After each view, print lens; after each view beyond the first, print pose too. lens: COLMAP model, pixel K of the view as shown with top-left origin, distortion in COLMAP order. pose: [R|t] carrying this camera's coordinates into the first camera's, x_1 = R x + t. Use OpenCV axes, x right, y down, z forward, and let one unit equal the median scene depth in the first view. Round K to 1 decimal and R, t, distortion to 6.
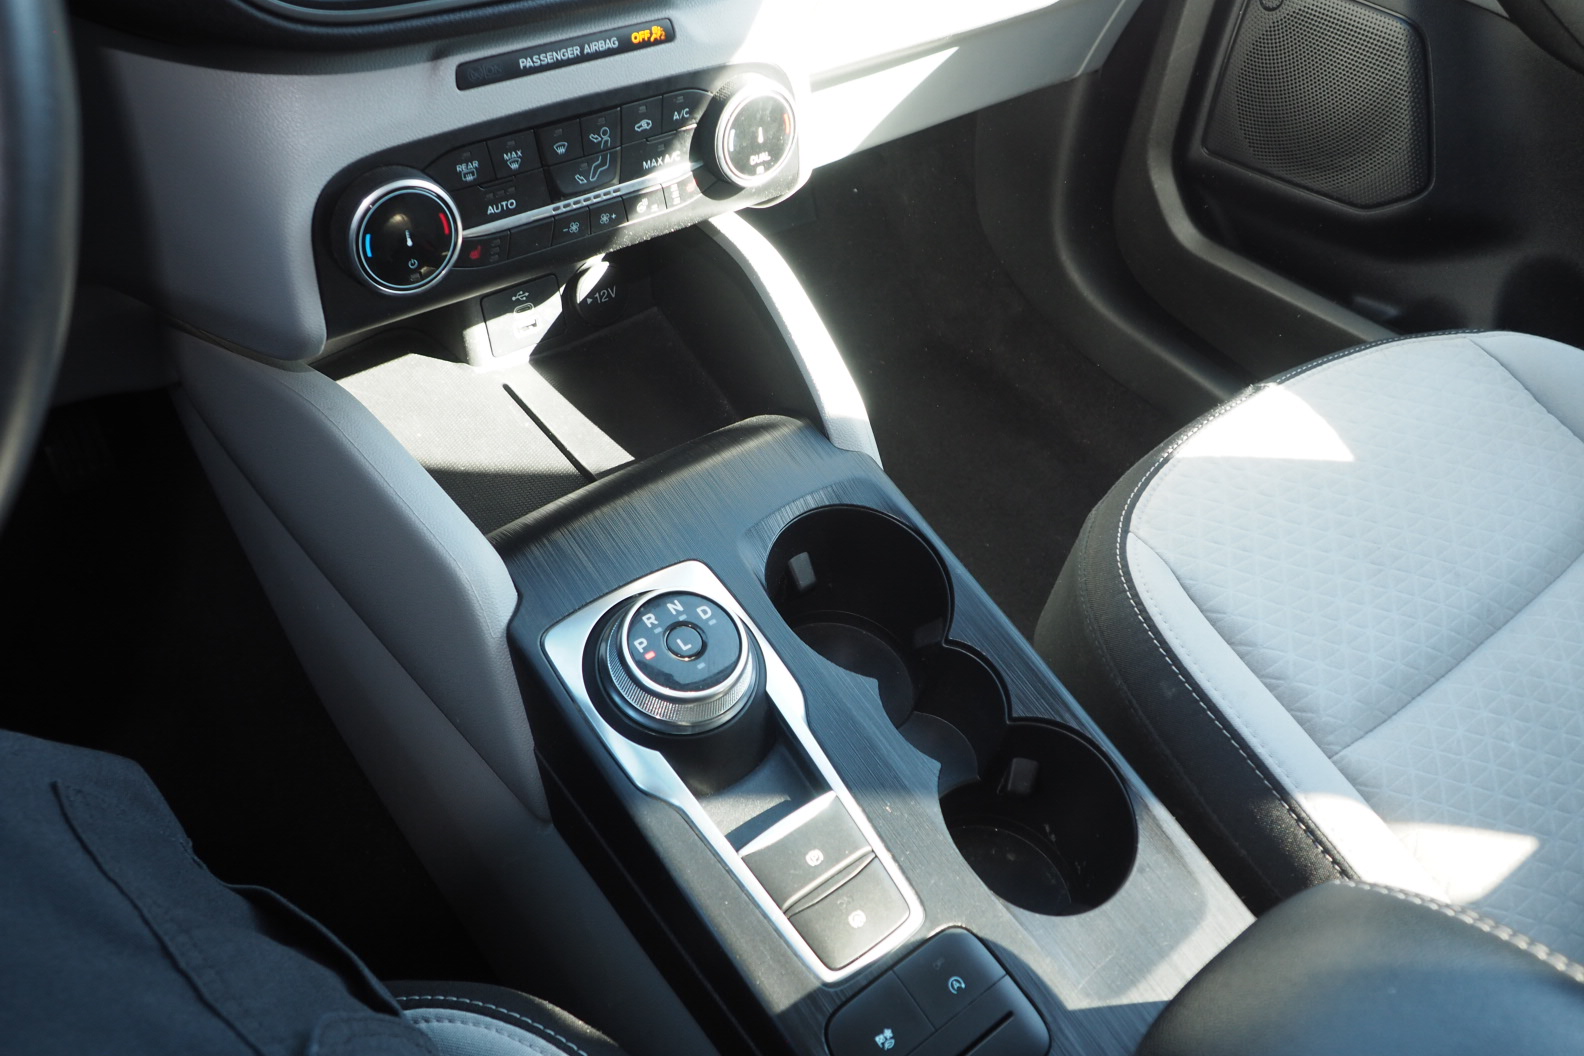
lens RADIAL K [[1221.4, 0, 777.9], [0, 1221.4, 526.0], [0, 0, 1]] dist [-0.029122, 0.000201]
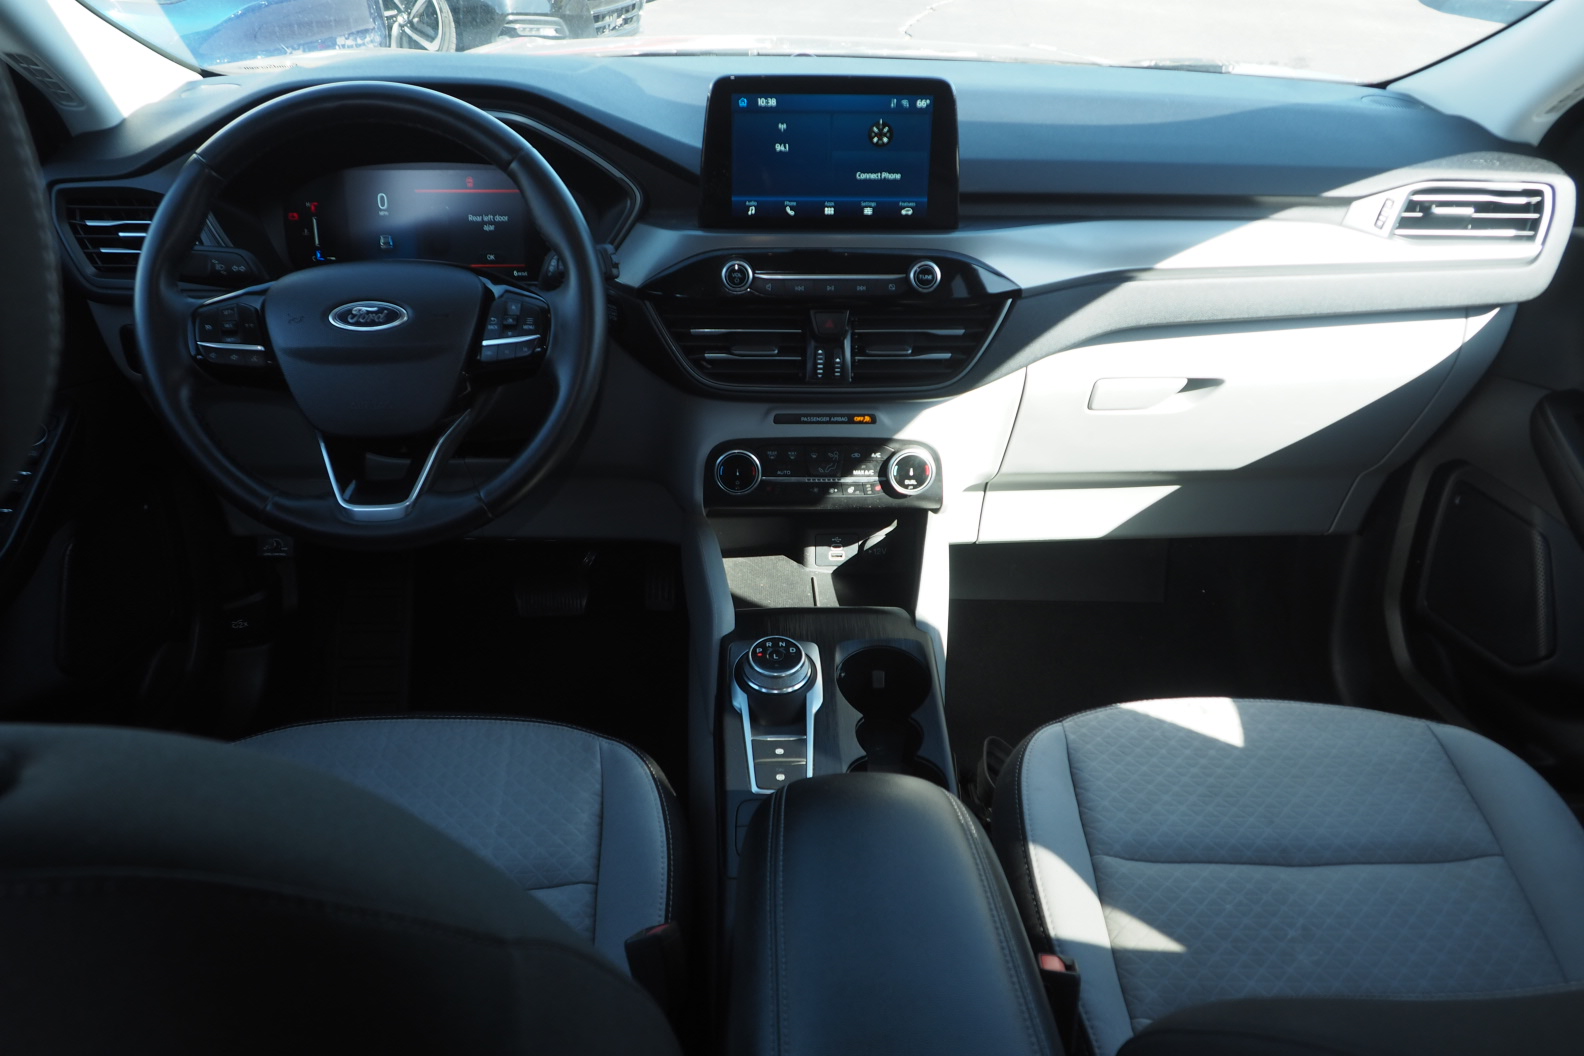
lens RADIAL K [[1246.7, 0, 772.7], [0, 1246.7, 519.7], [0, 0, 1]] dist [-0.006234, -0.001674]
pose [[0.804609, 0.193765, -0.561302, 1.054839], [-0.374943, 0.898775, -0.227205, 0.356718], [0.460460, 0.393267, 0.795813, -0.857547]]
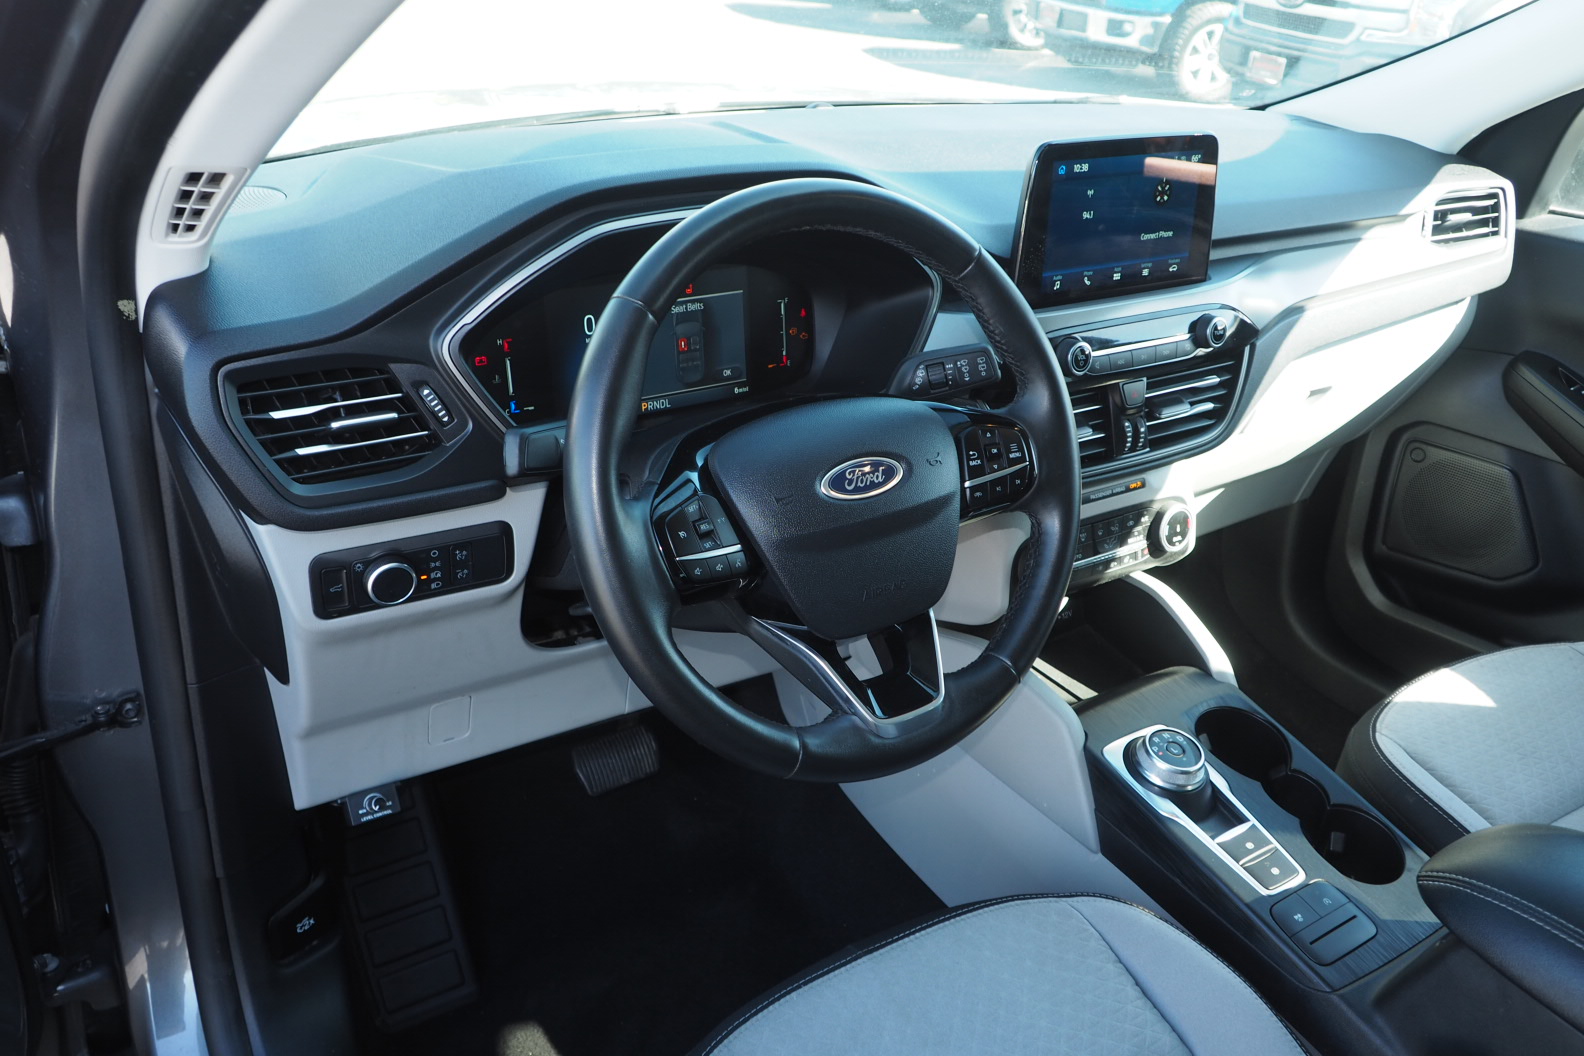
lens RADIAL K [[1273.6, 0, 792.0], [0, 1273.6, 528.0], [0, 0, 1]] dist [-0.007991, 0.001301]
pose [[0.995367, -0.005542, -0.095993, -0.474827], [-0.026845, 0.942621, -0.332782, 0.440998], [0.092329, 0.333817, 0.938105, -1.160436]]
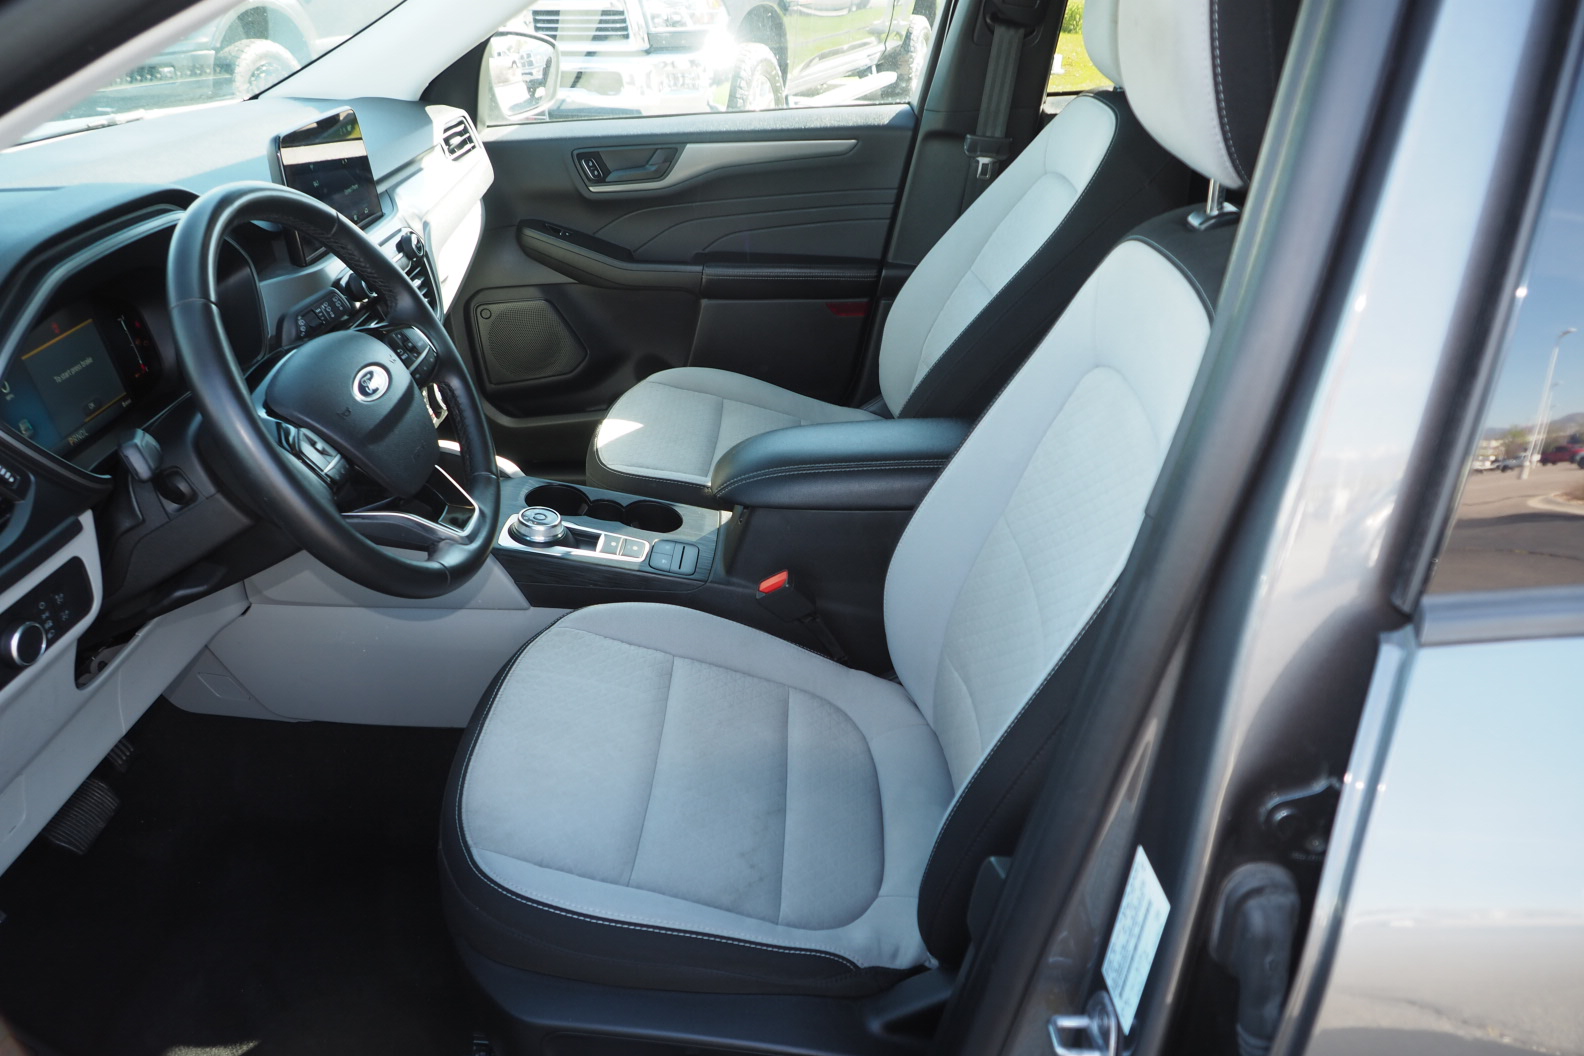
lens RADIAL K [[1115.4, 0, 792.0], [0, 1115.4, 528.0], [0, 0, 1]] dist [-0.029220, 0.008507]
pose [[0.632894, -0.466036, 0.618268, -1.308251], [0.608265, 0.793352, -0.024644, 0.525515], [-0.479019, 0.391668, 0.785581, -1.401421]]
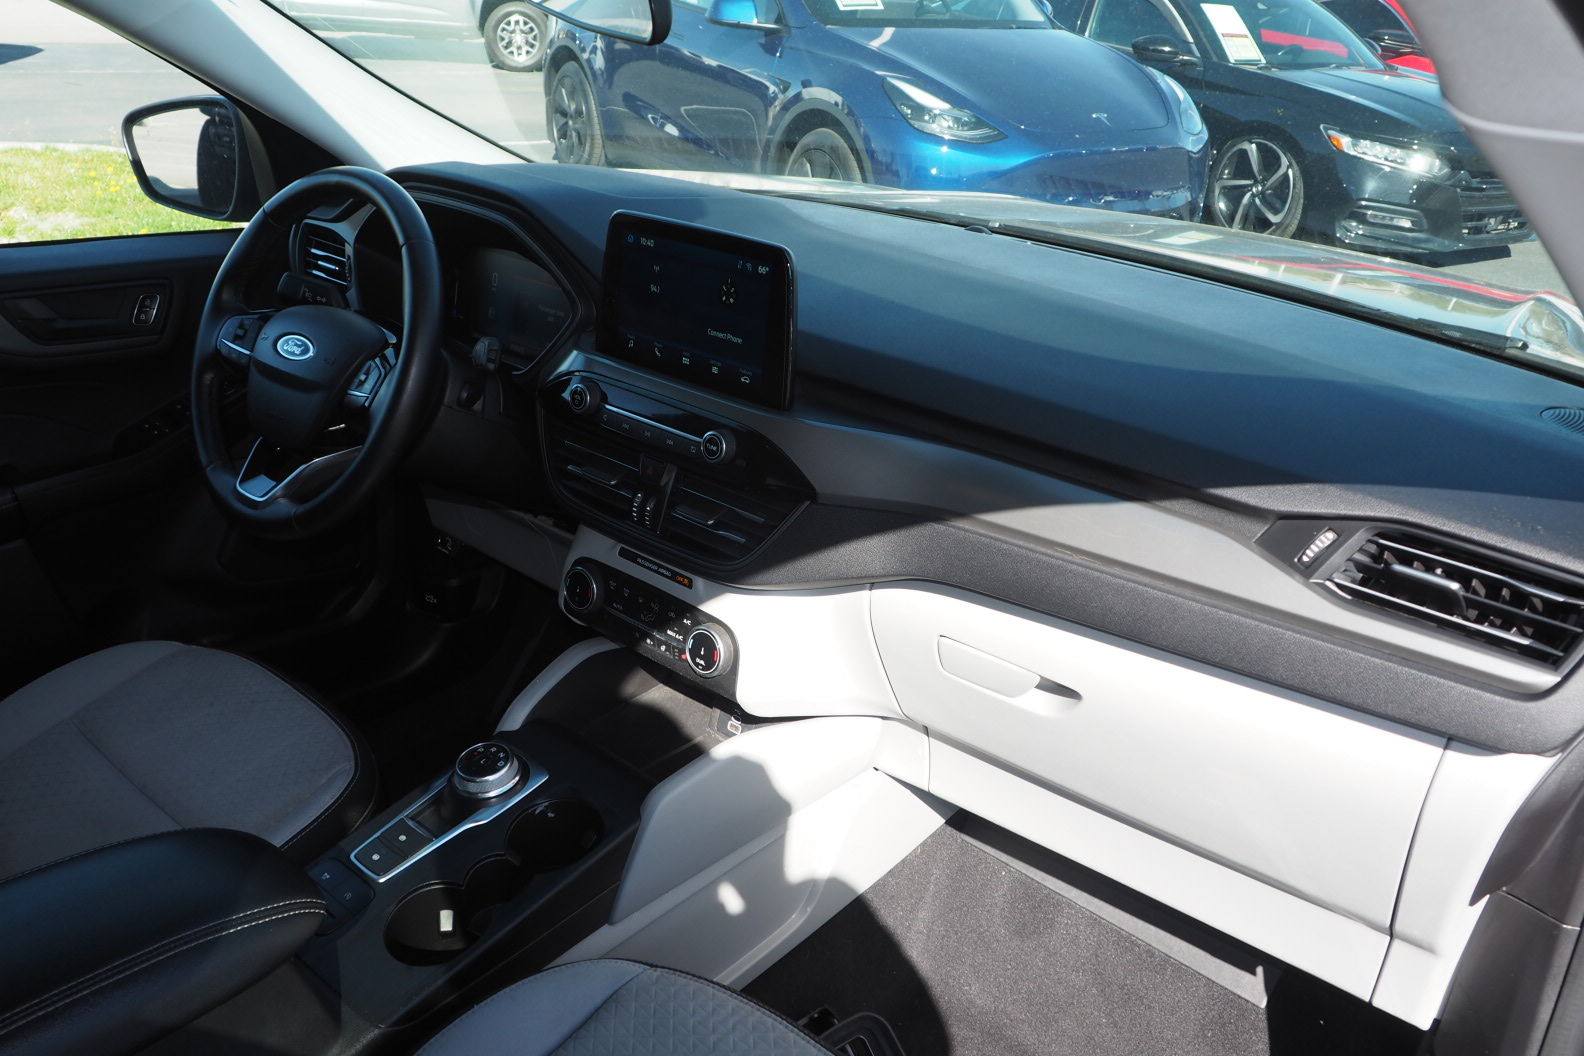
lens RADIAL K [[1224.9, 0, 792.0], [0, 1224.9, 528.0], [0, 0, 1]] dist [-0.012343, 0.003285]
pose [[0.204442, 0.305054, -0.930132, 1.835012], [-0.730575, 0.679972, 0.062430, -0.692670], [0.651508, 0.666768, 0.361880, 0.227176]]
